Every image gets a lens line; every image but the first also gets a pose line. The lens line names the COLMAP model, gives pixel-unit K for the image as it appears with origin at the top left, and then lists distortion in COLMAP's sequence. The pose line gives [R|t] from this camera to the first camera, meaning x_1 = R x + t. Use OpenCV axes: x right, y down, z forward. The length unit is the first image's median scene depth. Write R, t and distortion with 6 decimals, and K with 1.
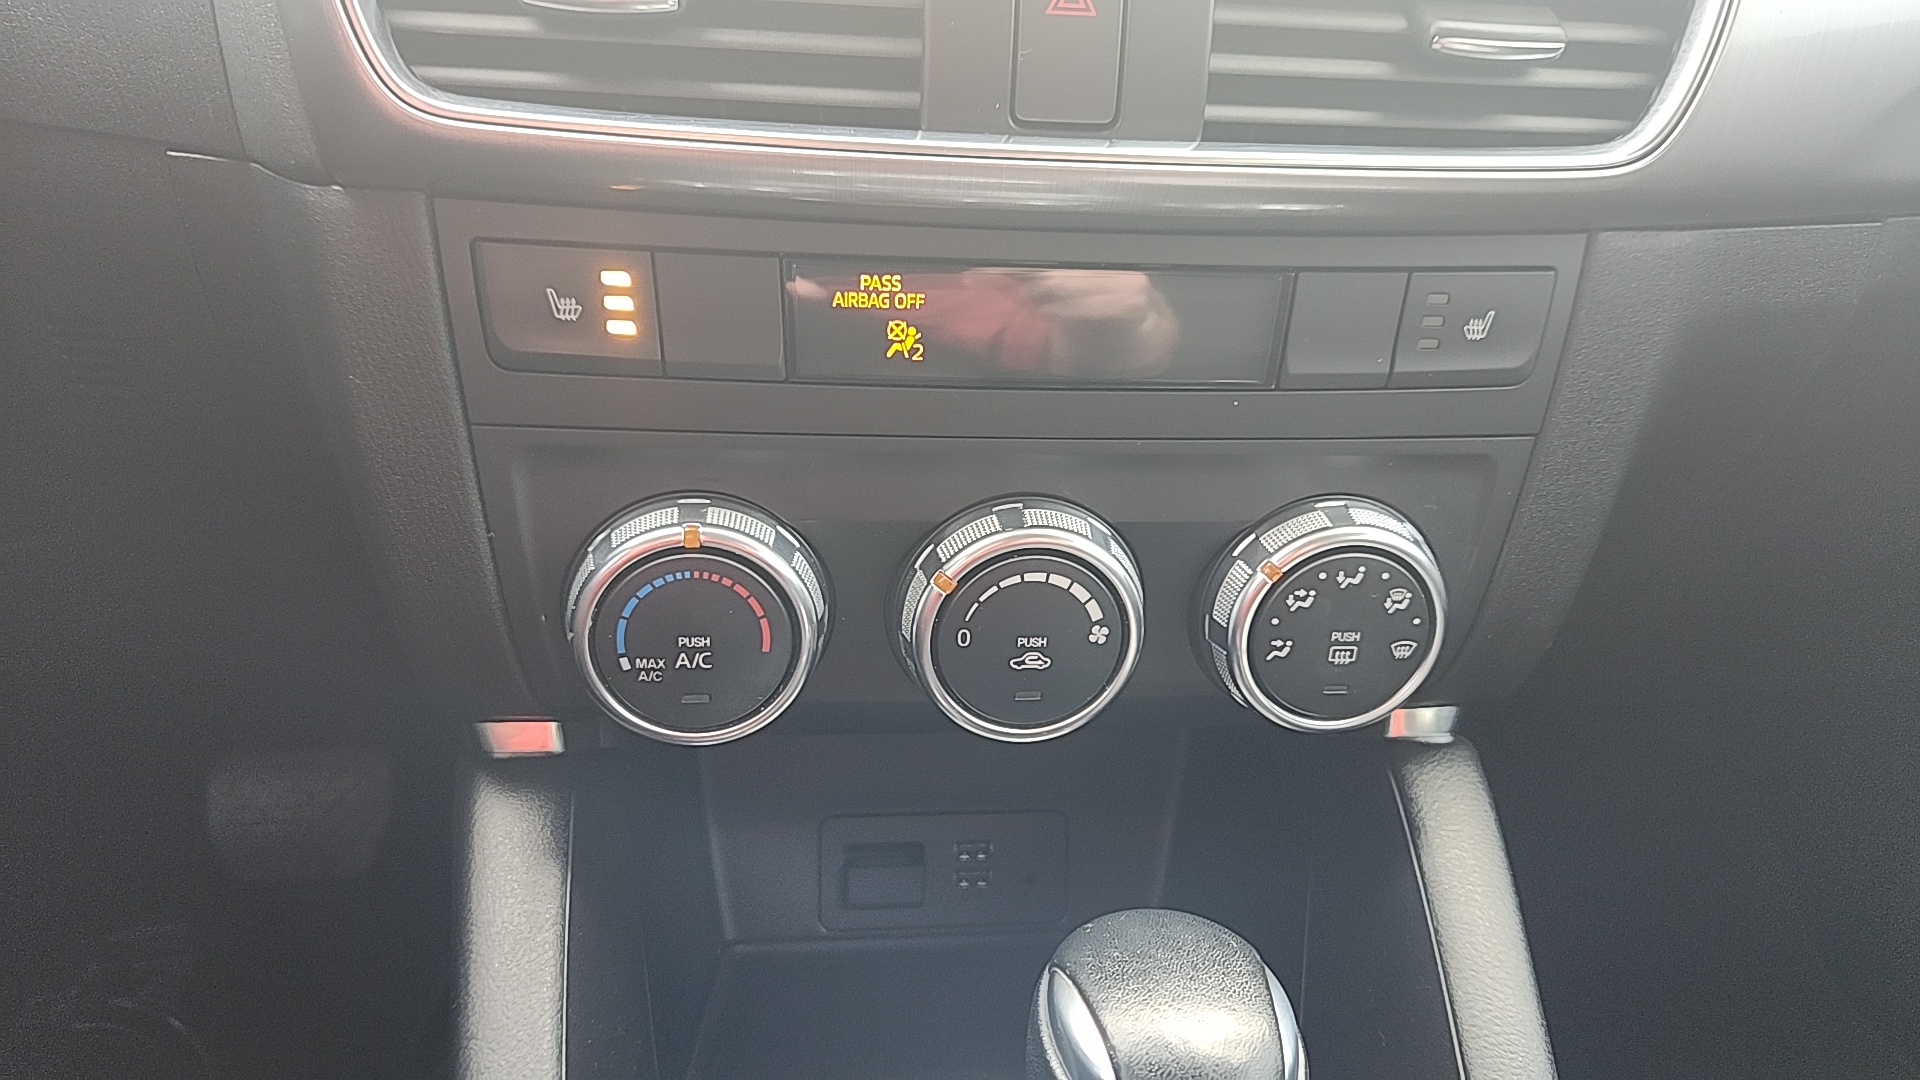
lens RADIAL K [[1329.6, 0, 976.1], [0, 1329.6, 543.0], [0, 0, 1]] dist [0.050442, -0.064923]
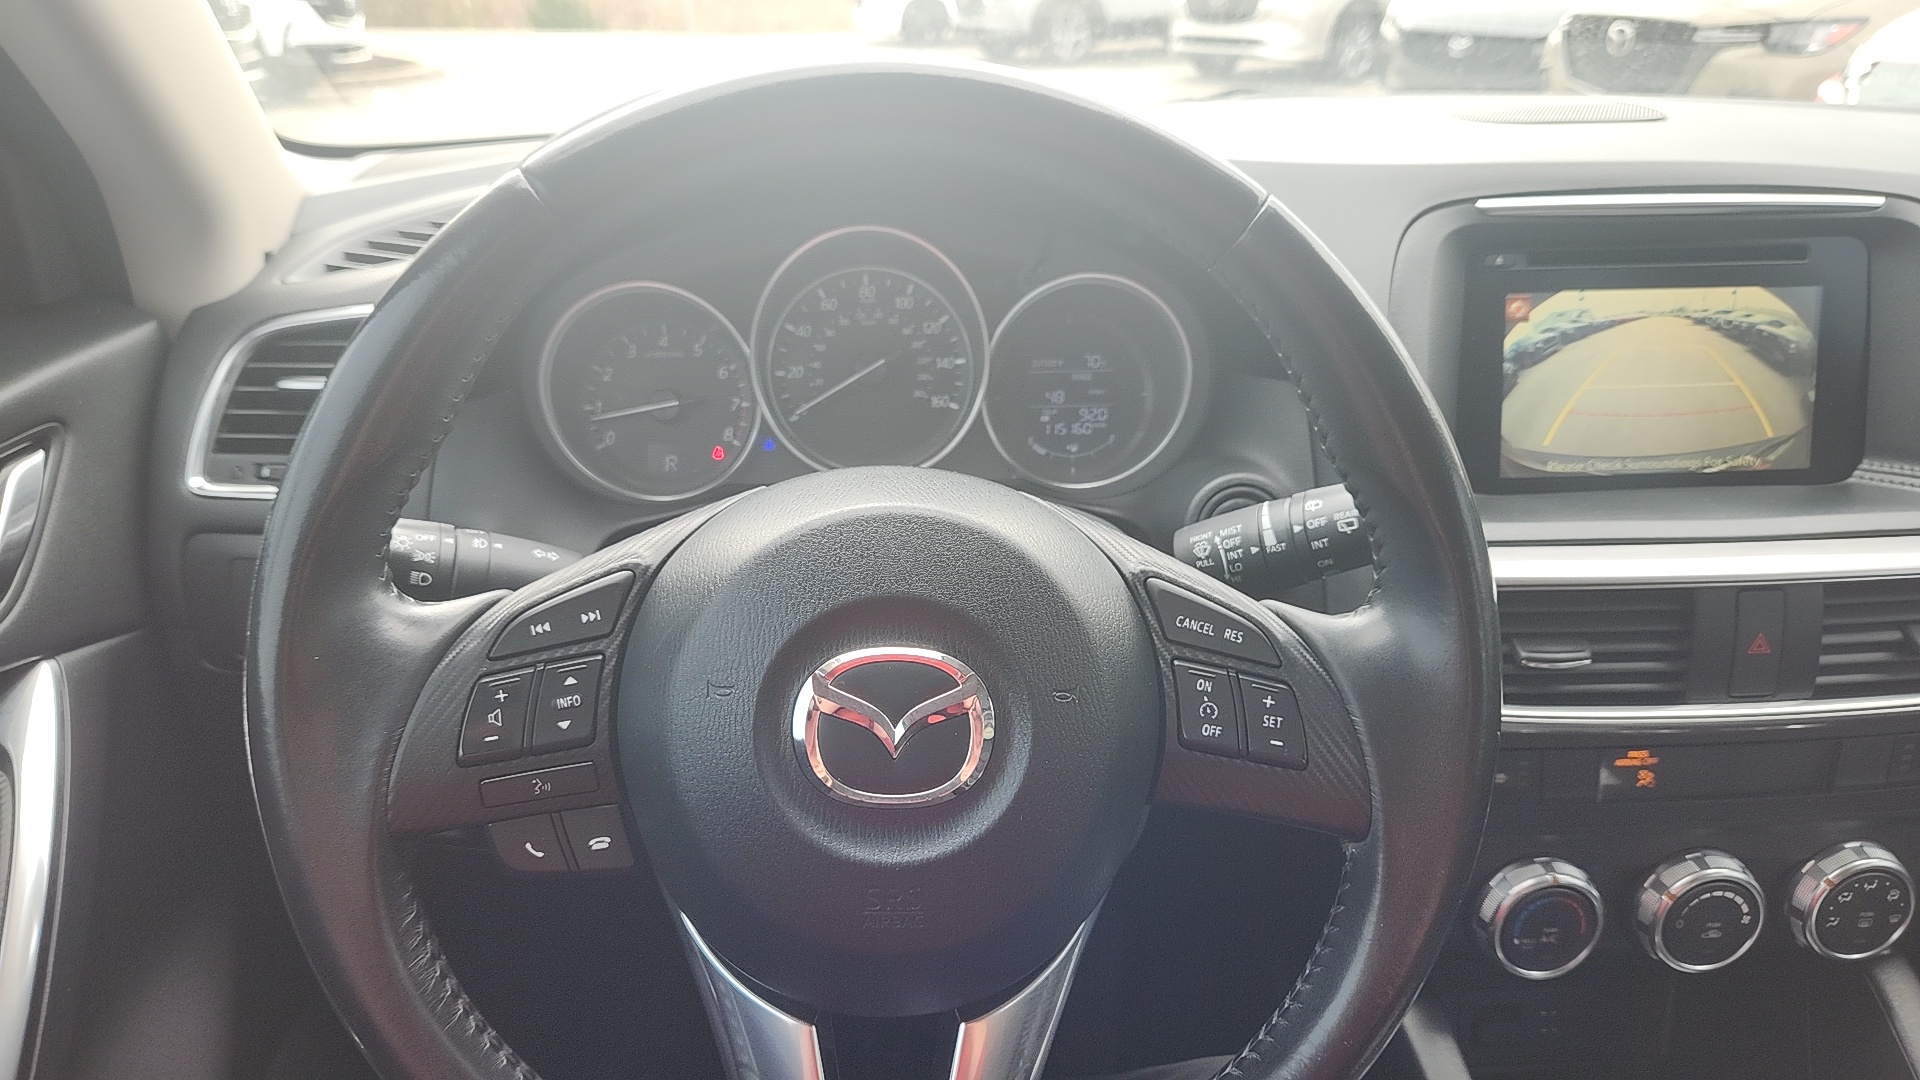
lens RADIAL K [[1336.8, 0, 931.1], [0, 1336.8, 545.4], [0, 0, 1]] dist [0.046365, -0.068363]
pose [[0.996011, -0.038216, -0.080628, -0.929233], [0.033283, 0.997542, -0.061657, -0.402137], [0.082786, 0.058727, 0.994835, -1.123455]]
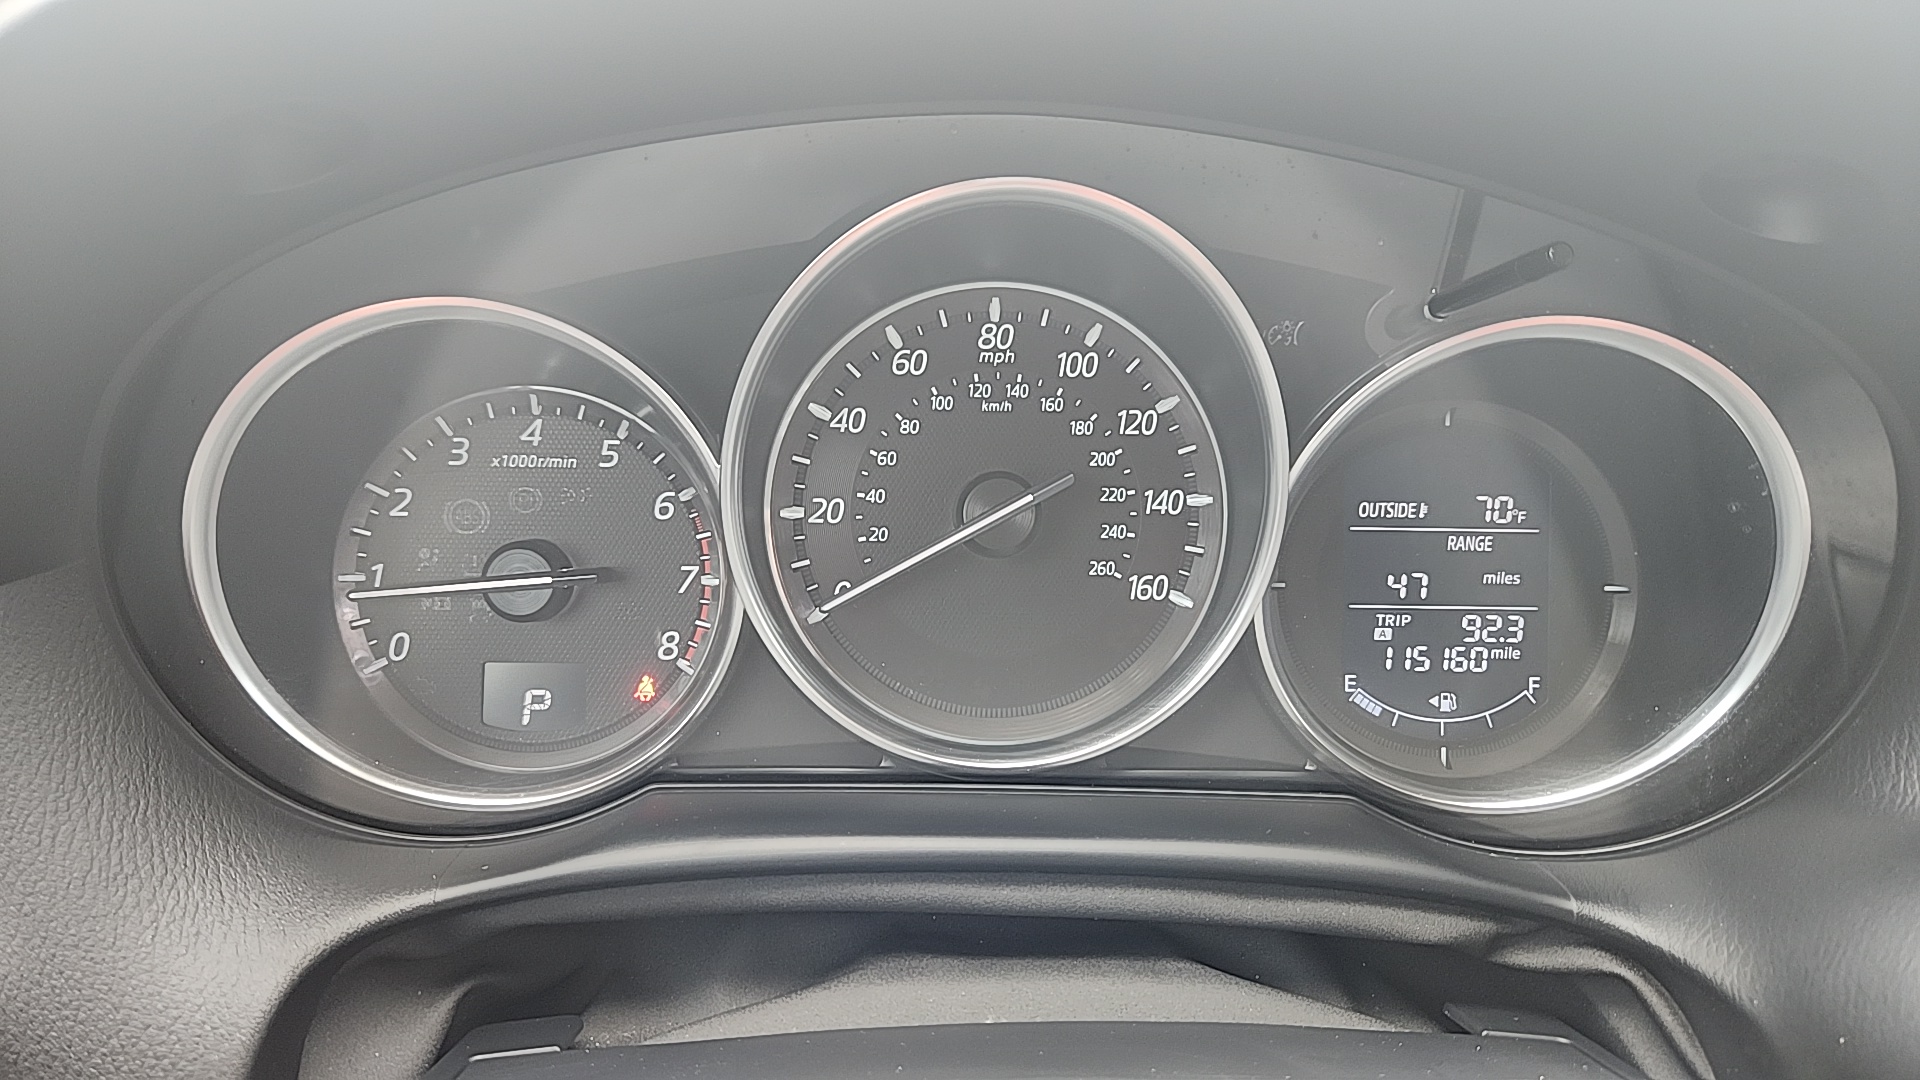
lens RADIAL K [[1329.6, 0, 976.1], [0, 1329.6, 543.0], [0, 0, 1]] dist [0.050442, -0.064923]
pose [[0.996527, -0.003451, -0.083196, -1.133515], [-0.004631, 0.995297, -0.096756, -0.719660], [0.083139, 0.096805, 0.991825, 0.104594]]
